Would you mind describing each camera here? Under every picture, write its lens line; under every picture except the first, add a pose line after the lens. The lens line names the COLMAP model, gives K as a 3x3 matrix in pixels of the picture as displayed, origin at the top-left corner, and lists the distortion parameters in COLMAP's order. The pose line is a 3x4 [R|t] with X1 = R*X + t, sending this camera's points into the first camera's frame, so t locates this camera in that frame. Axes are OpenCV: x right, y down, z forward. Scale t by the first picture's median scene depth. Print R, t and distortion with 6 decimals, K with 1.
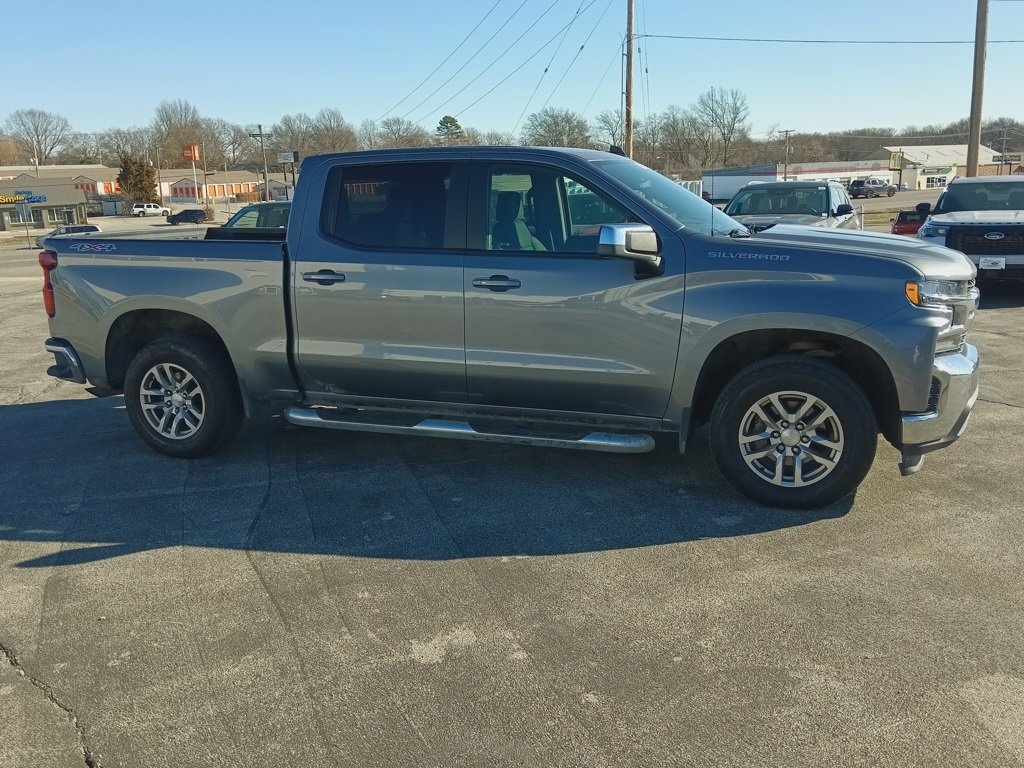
lens RADIAL K [[885.9, 0, 505.7], [0, 885.9, 387.9], [0, 0, 1]] dist [0.050333, -0.096564]
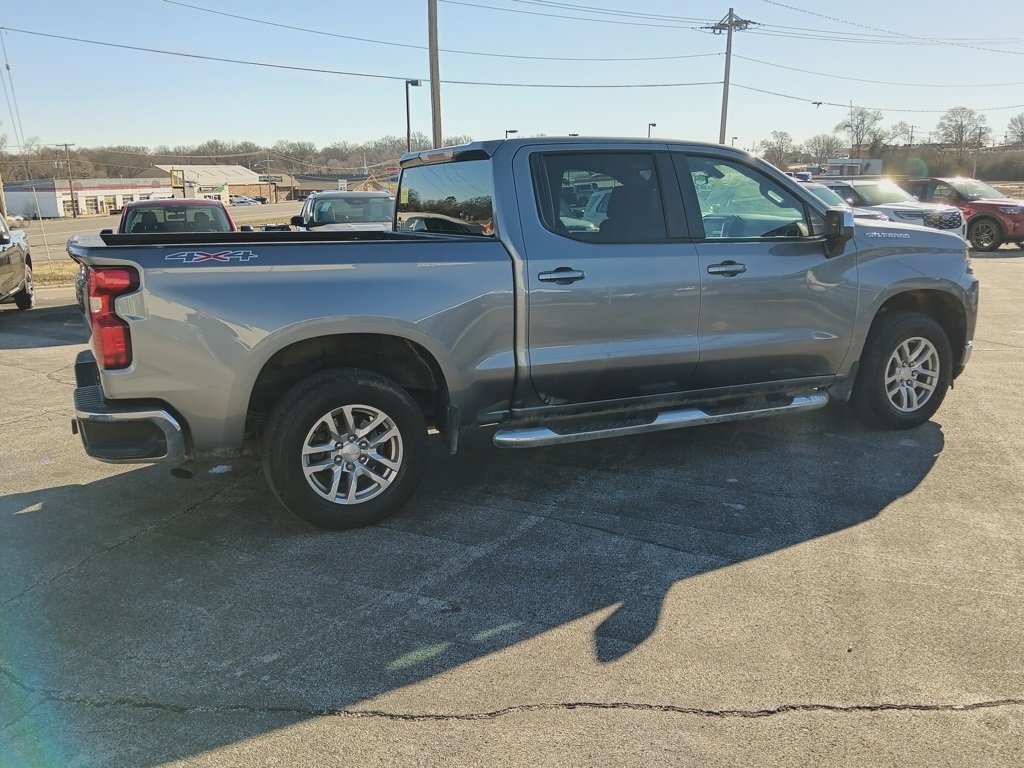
lens RADIAL K [[885.9, 0, 505.7], [0, 885.9, 387.9], [0, 0, 1]] dist [0.050333, -0.096564]
pose [[0.719424, -0.138644, 0.680593, -0.792122], [0.151607, 0.987593, 0.040927, -0.052693], [-0.677823, 0.073739, 0.731518, 0.354698]]
